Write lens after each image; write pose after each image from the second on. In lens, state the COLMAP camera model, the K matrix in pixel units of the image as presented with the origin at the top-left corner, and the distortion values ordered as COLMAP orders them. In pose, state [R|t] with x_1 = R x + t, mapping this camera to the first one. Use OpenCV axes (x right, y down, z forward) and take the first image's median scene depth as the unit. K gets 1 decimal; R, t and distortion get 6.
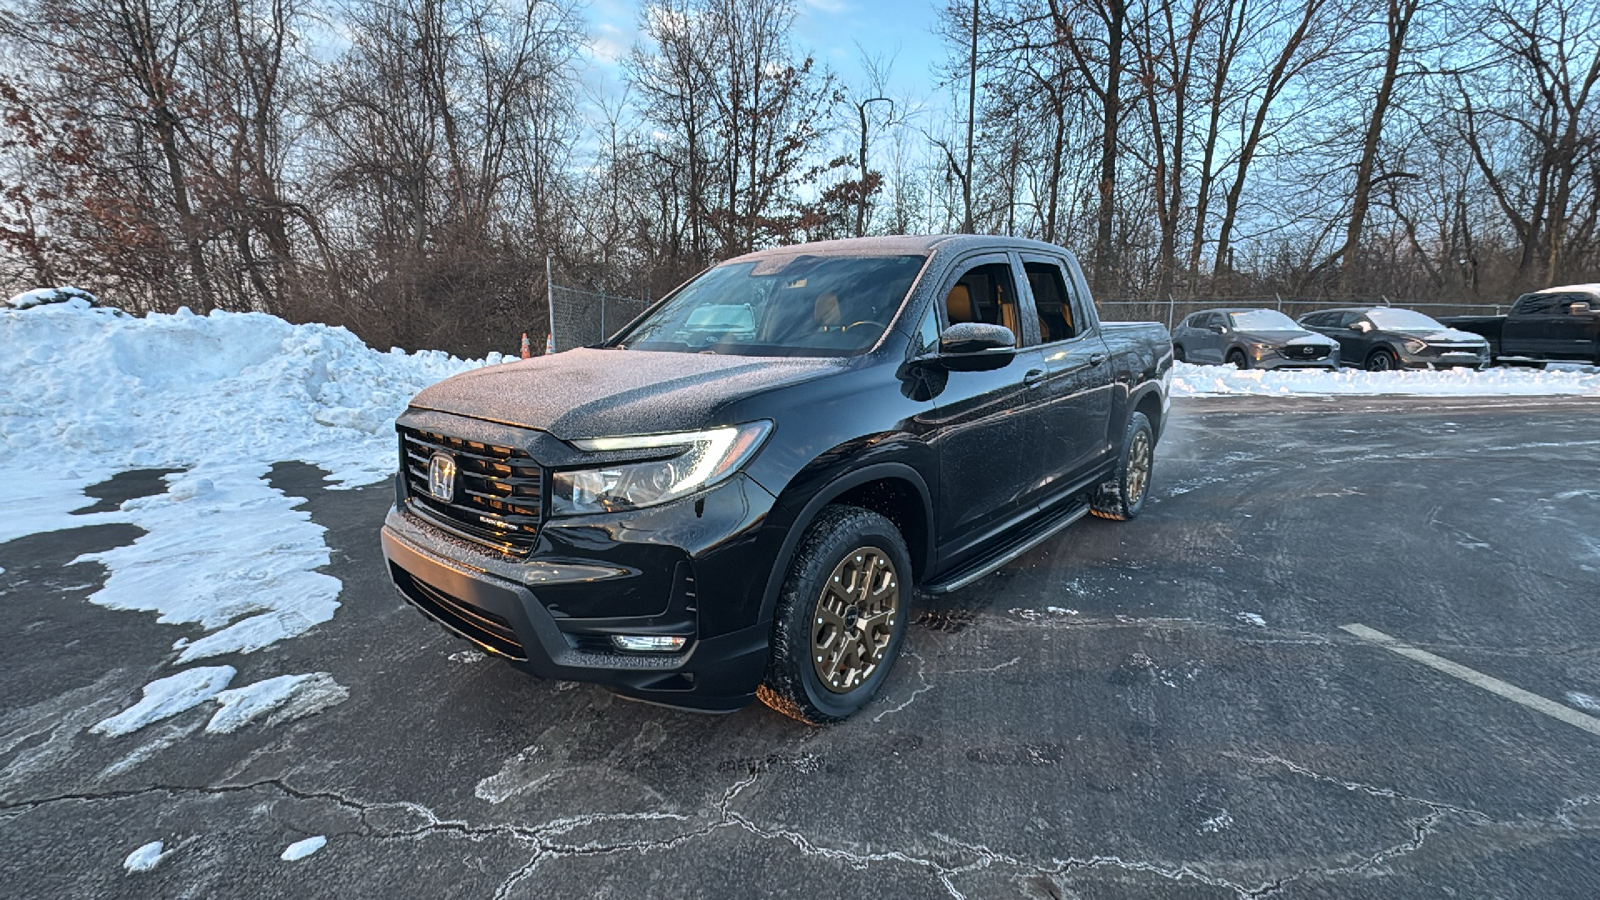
lens RADIAL K [[725.2, 0, 800.8], [0, 725.2, 443.5], [0, 0, 1]] dist [-0.000868, 0.000397]
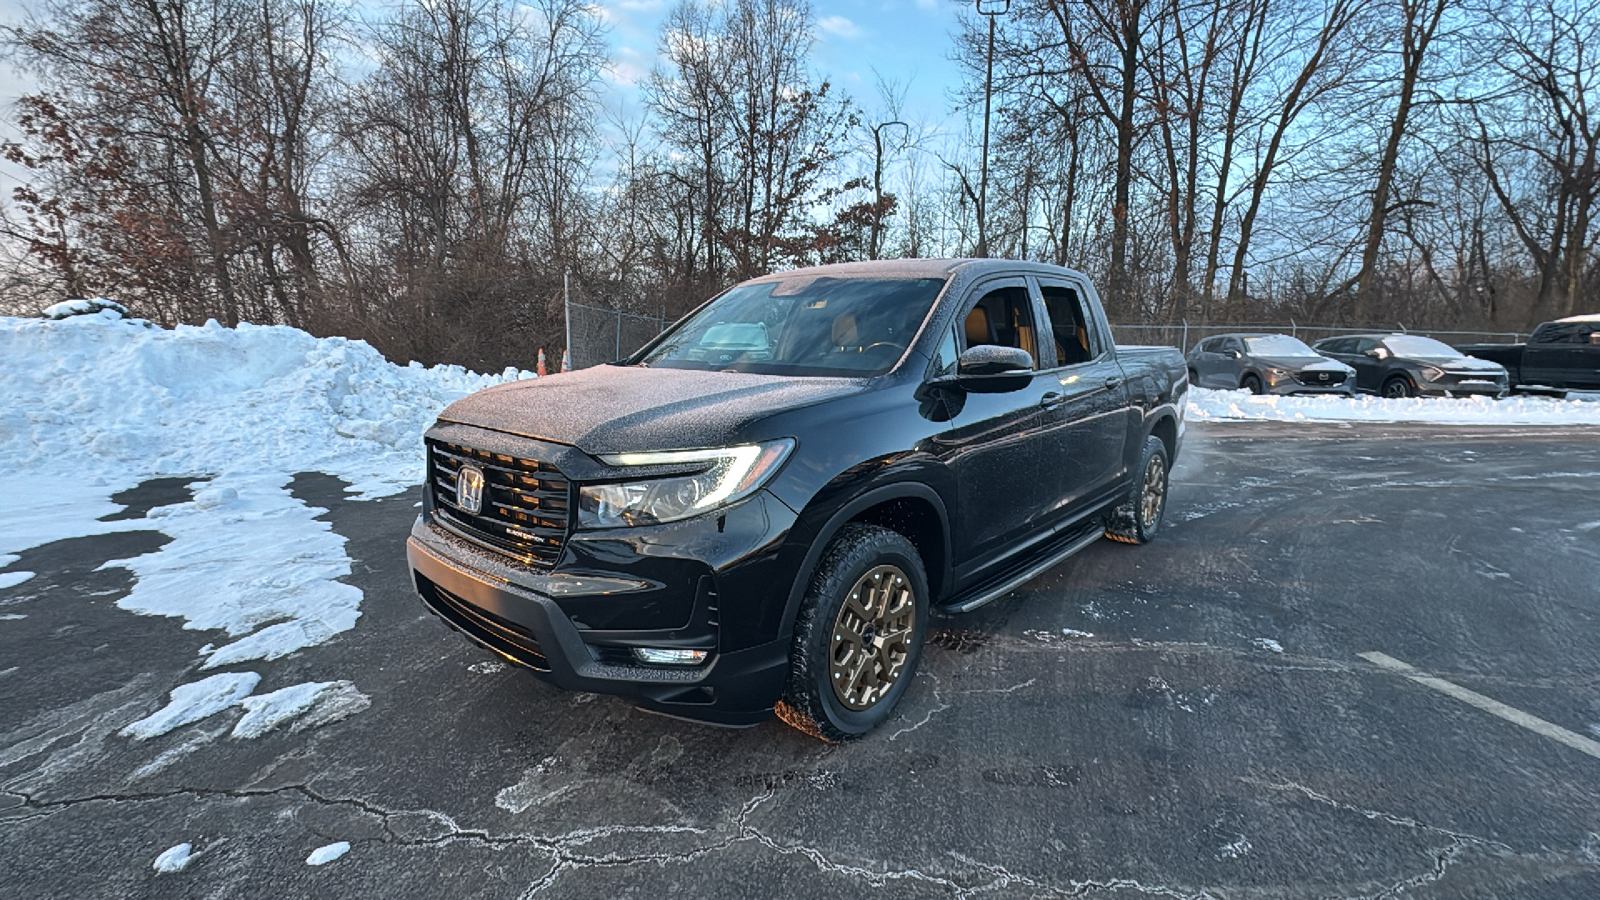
lens RADIAL K [[725.2, 0, 801.1], [0, 725.2, 443.3], [0, 0, 1]] dist [-0.000868, 0.000397]
pose [[0.999792, 0.014751, -0.014051, -0.004370], [-0.015114, 0.999546, -0.026082, 0.000372], [0.013660, 0.026289, 0.999561, -0.004852]]
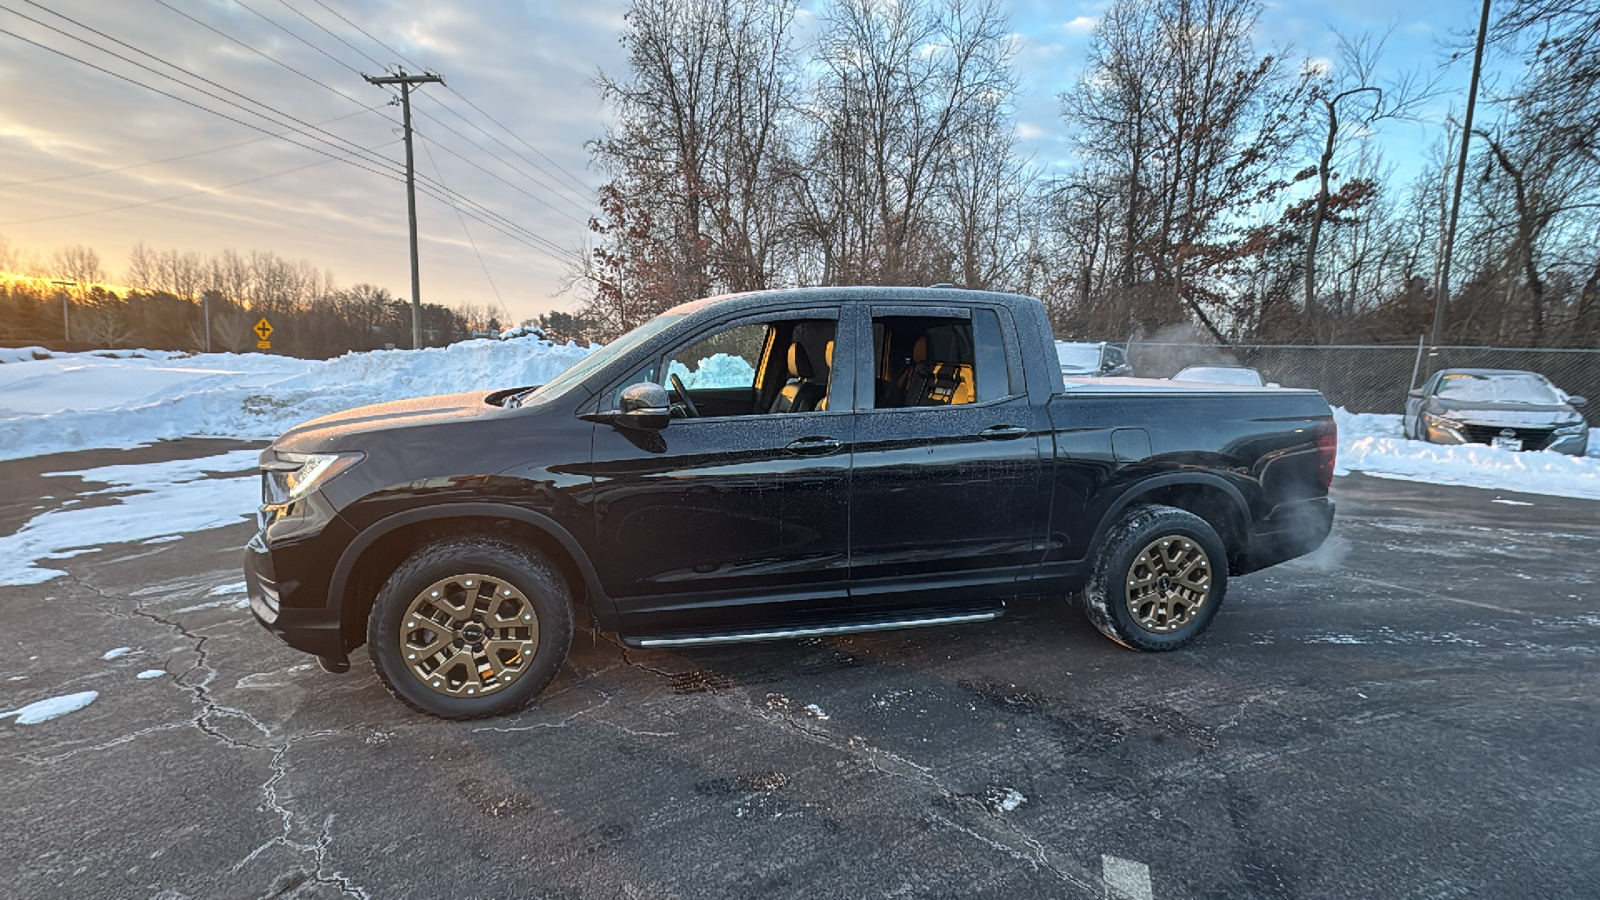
lens RADIAL K [[725.2, 0, 803.0], [0, 725.2, 445.6], [0, 0, 1]] dist [-0.000868, 0.000397]
pose [[0.814507, 0.099687, -0.571525, 0.352366], [-0.123630, 0.992323, -0.003107, -0.036524], [0.566828, 0.073189, 0.820578, 0.105860]]
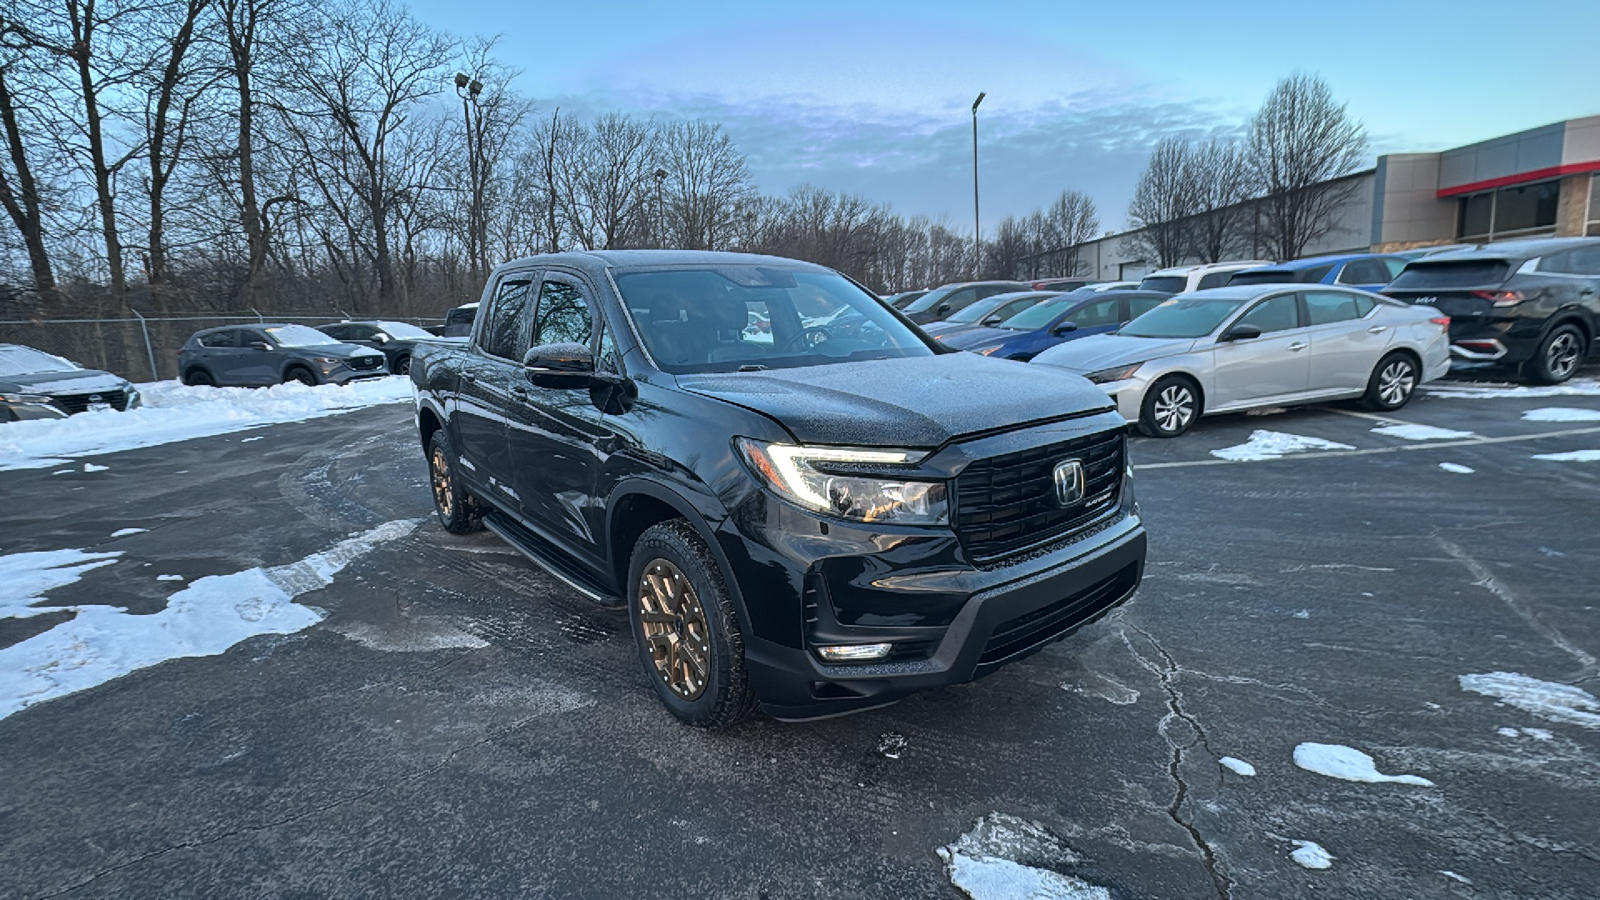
lens RADIAL K [[725.2, 0, 798.0], [0, 725.2, 445.1], [0, 0, 1]] dist [-0.000868, 0.000397]
pose [[0.189952, -0.181463, 0.964878, -0.452502], [0.199537, 0.969395, 0.143030, -0.064499], [-0.961303, 0.165360, 0.220348, 0.324575]]
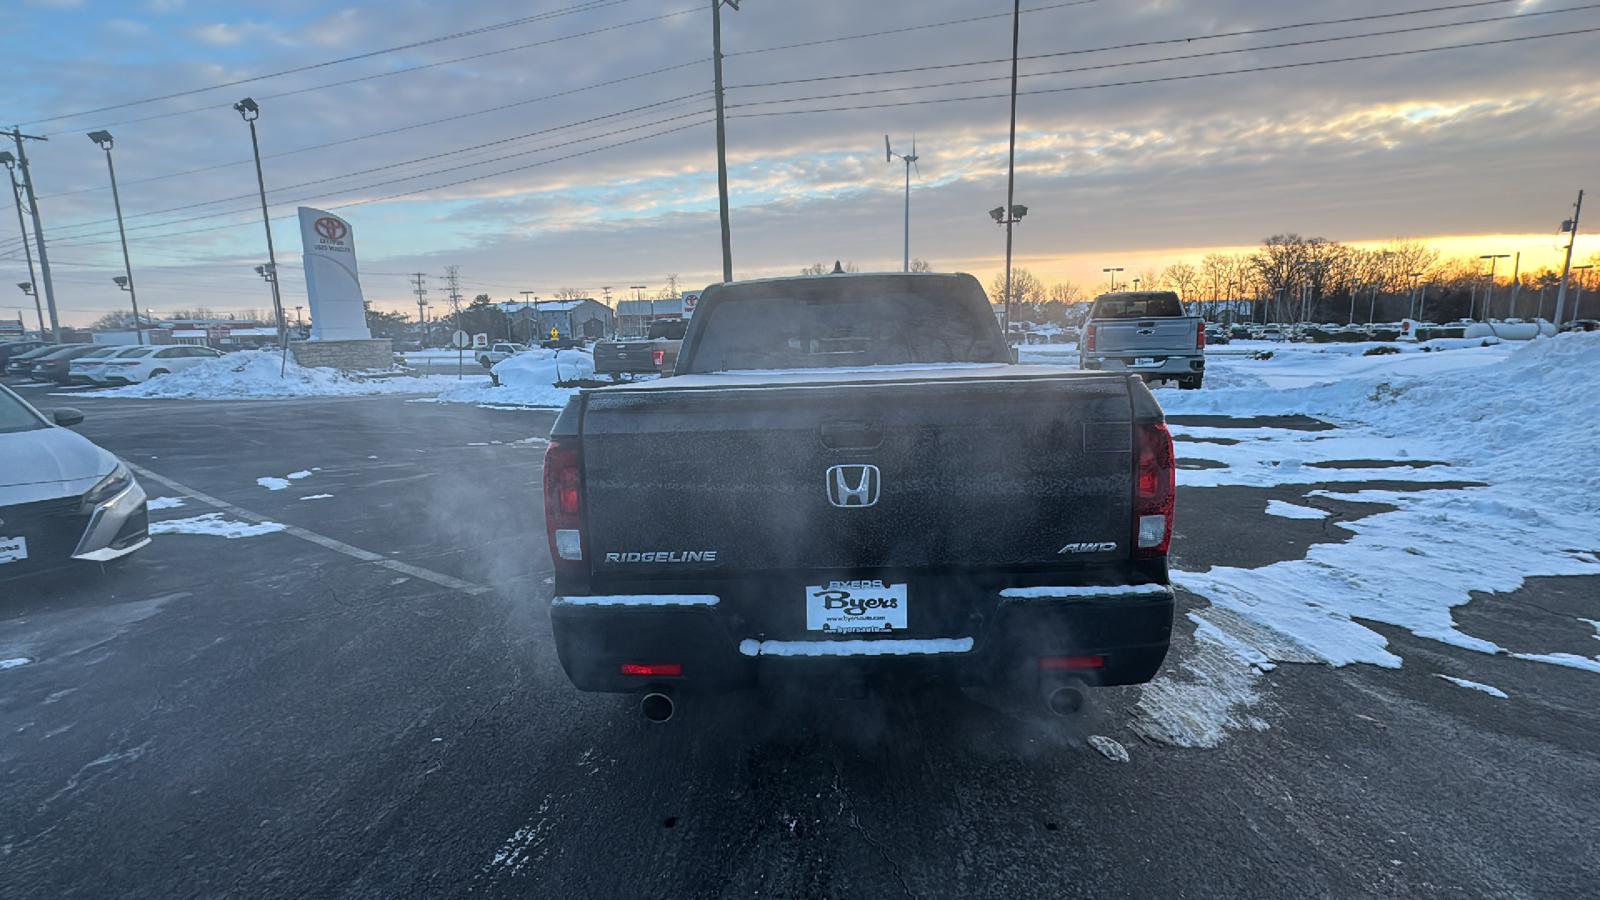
lens RADIAL K [[725.2, 0, 798.4], [0, 725.2, 449.8], [0, 0, 1]] dist [-0.000868, 0.000397]
pose [[-0.791605, 0.114522, -0.600206, 0.444364], [-0.068568, 0.959426, 0.273496, -0.174473], [0.607174, 0.257656, -0.751633, 0.955234]]
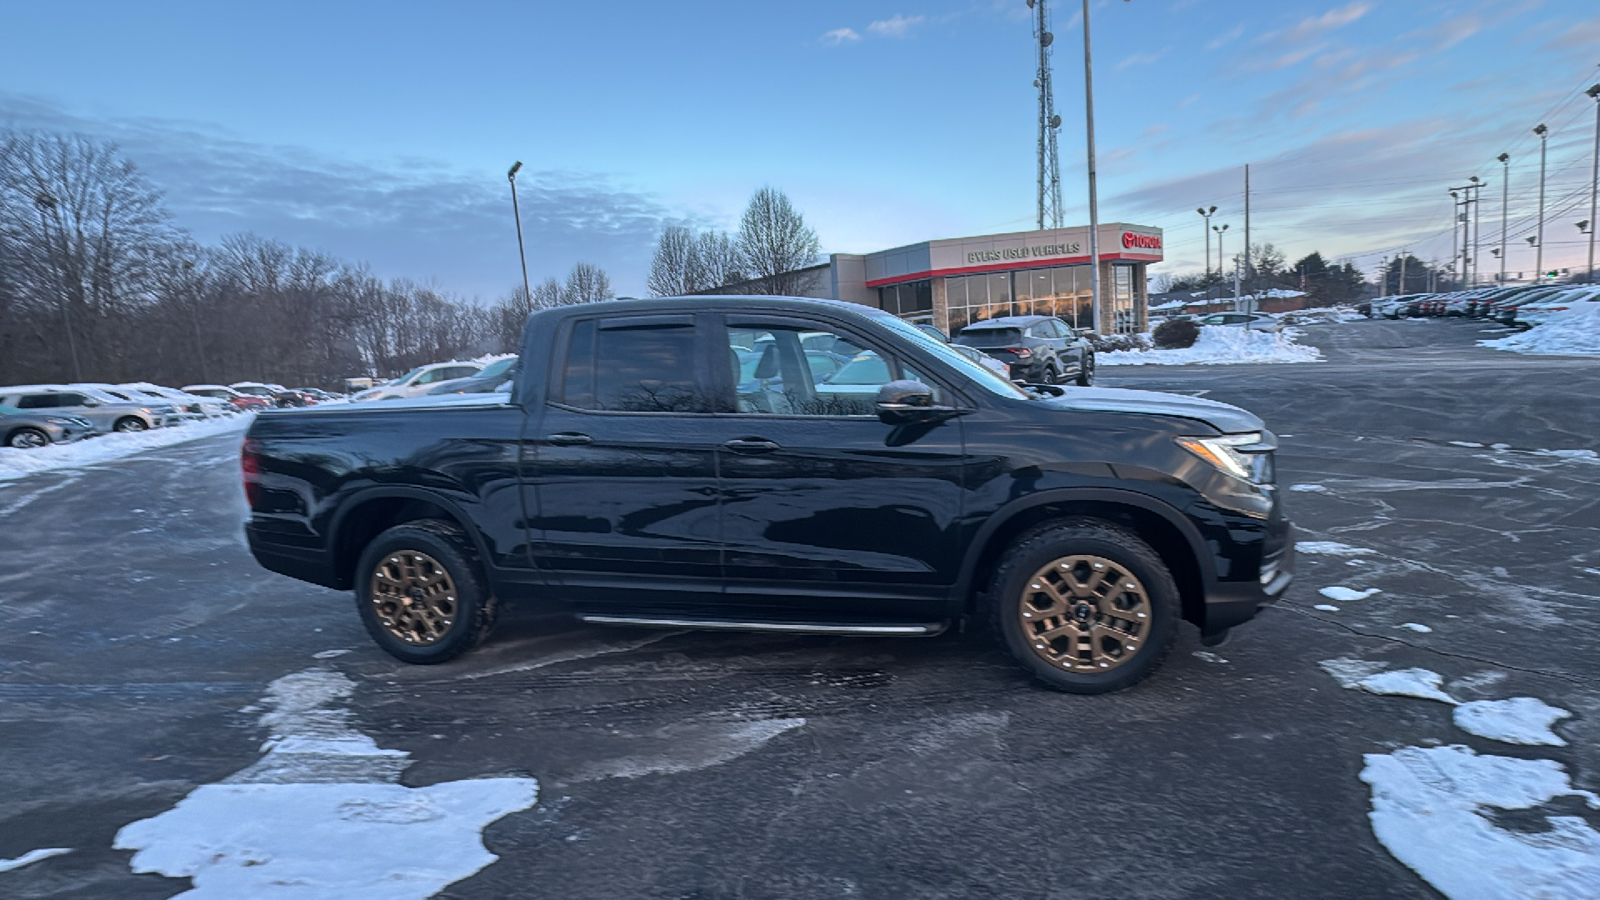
lens RADIAL K [[725.2, 0, 797.3], [0, 725.2, 447.4], [0, 0, 1]] dist [-0.000868, 0.000397]
pose [[-0.460531, -0.083211, 0.883735, -0.422852], [0.204621, 0.958830, 0.196914, -0.137486], [-0.863737, 0.271516, -0.424545, 0.726154]]
